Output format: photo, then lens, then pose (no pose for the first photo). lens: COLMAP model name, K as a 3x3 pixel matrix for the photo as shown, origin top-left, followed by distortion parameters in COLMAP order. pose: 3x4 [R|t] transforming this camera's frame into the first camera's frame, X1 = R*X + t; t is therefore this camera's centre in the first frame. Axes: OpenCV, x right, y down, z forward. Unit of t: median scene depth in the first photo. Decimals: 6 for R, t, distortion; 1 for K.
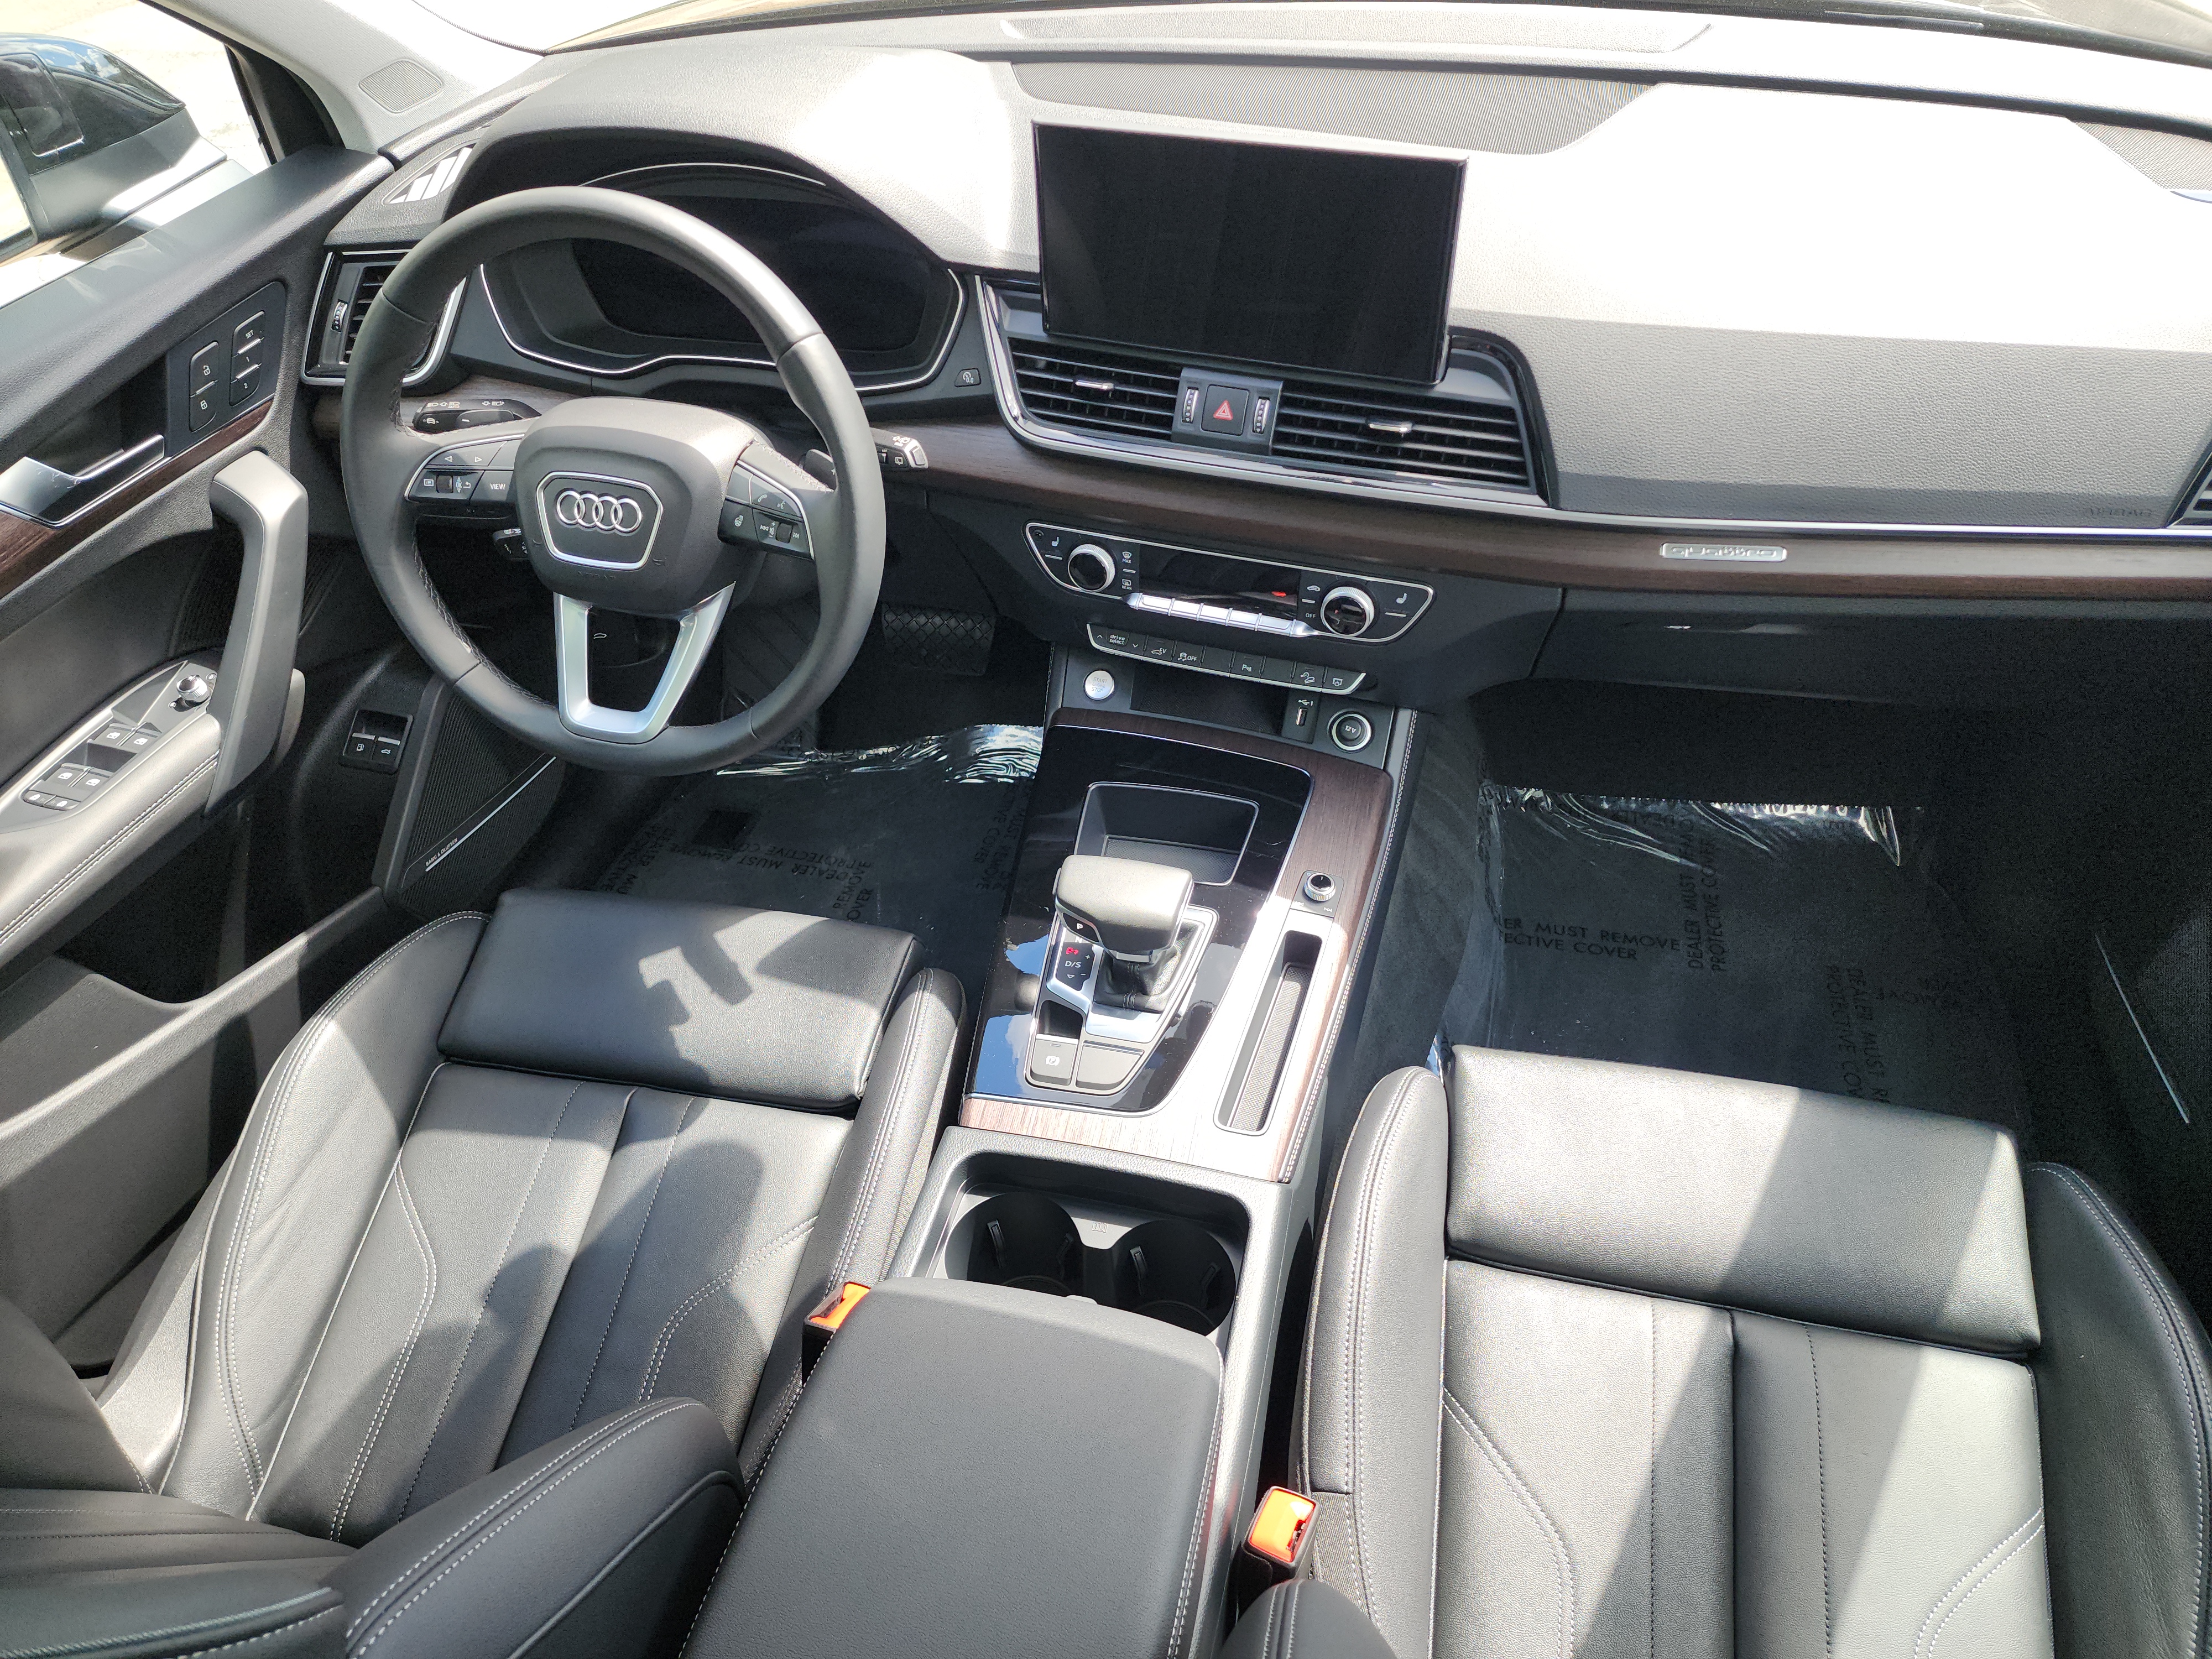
lens RADIAL K [[1419.0, 0, 1110.1], [0, 1419.0, 790.9], [0, 0, 1]] dist [0.071133, -0.075462]
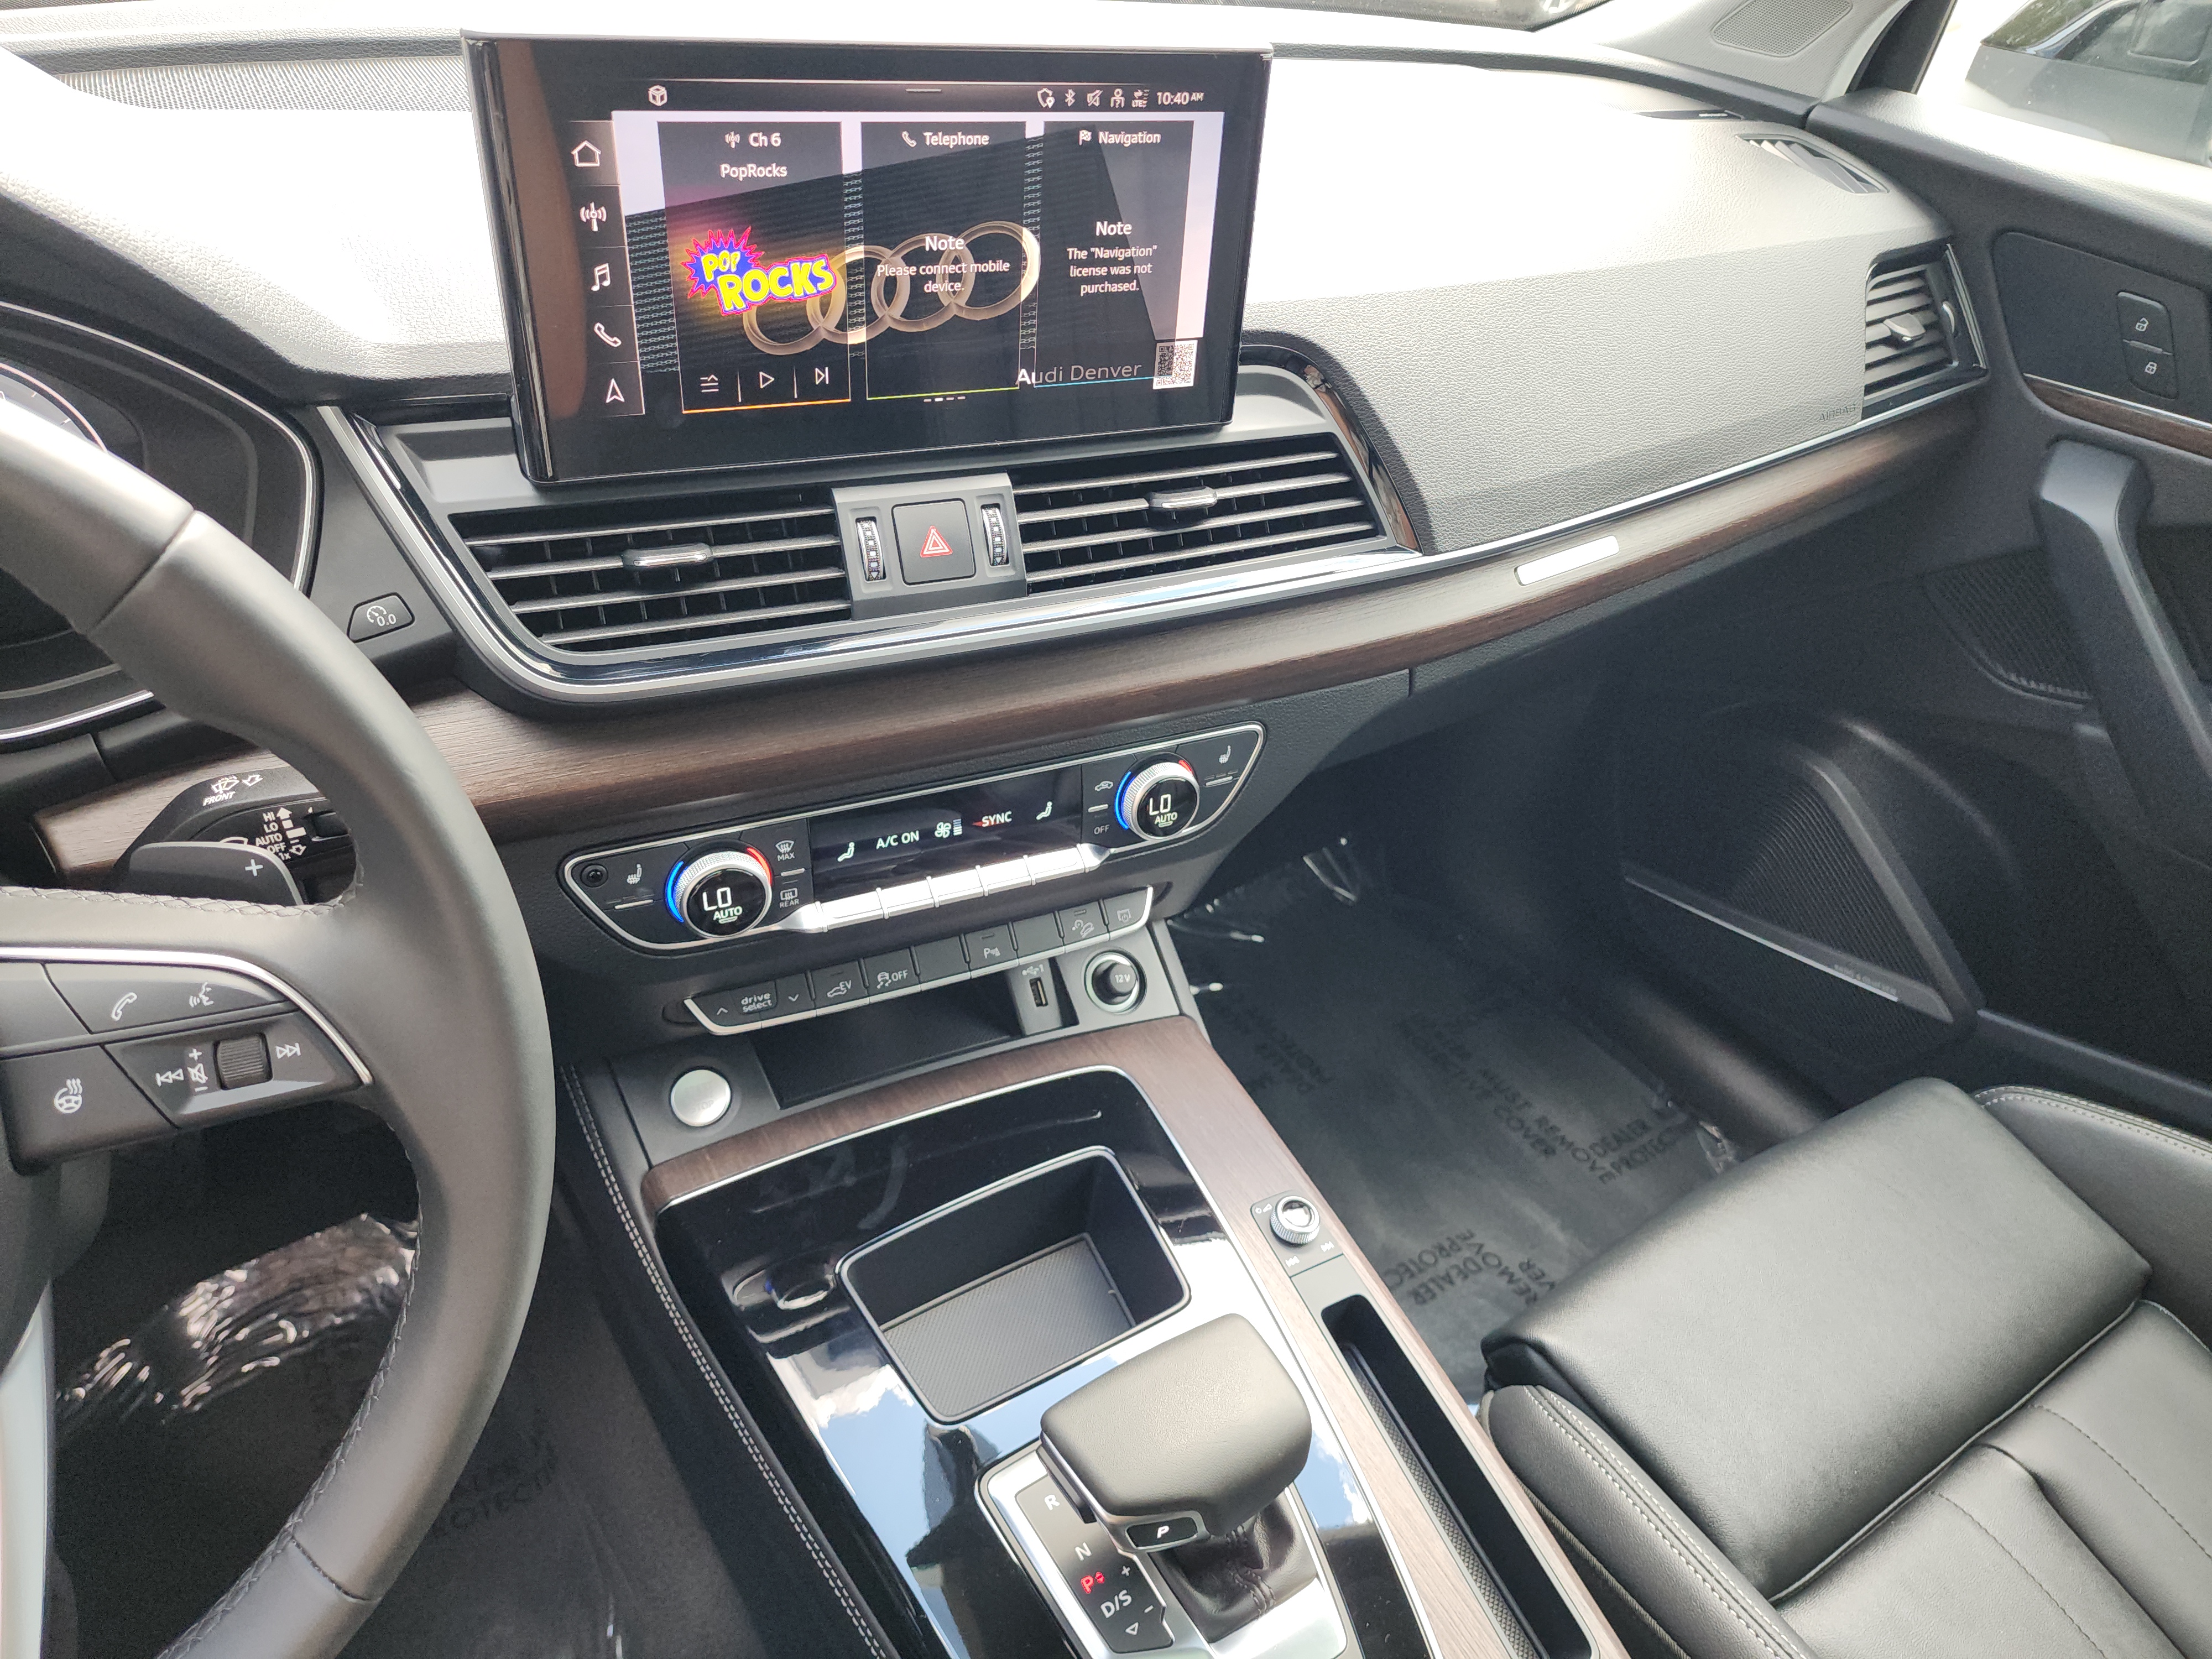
lens RADIAL K [[1469.8, 0, 1100.4], [0, 1469.8, 800.8], [0, 0, 1]] dist [0.072810, -0.081962]
pose [[0.697360, -0.326455, 0.638056, -0.275031], [0.407884, 0.912787, 0.021224, -0.153712], [-0.589338, 0.245451, 0.769698, 0.519537]]
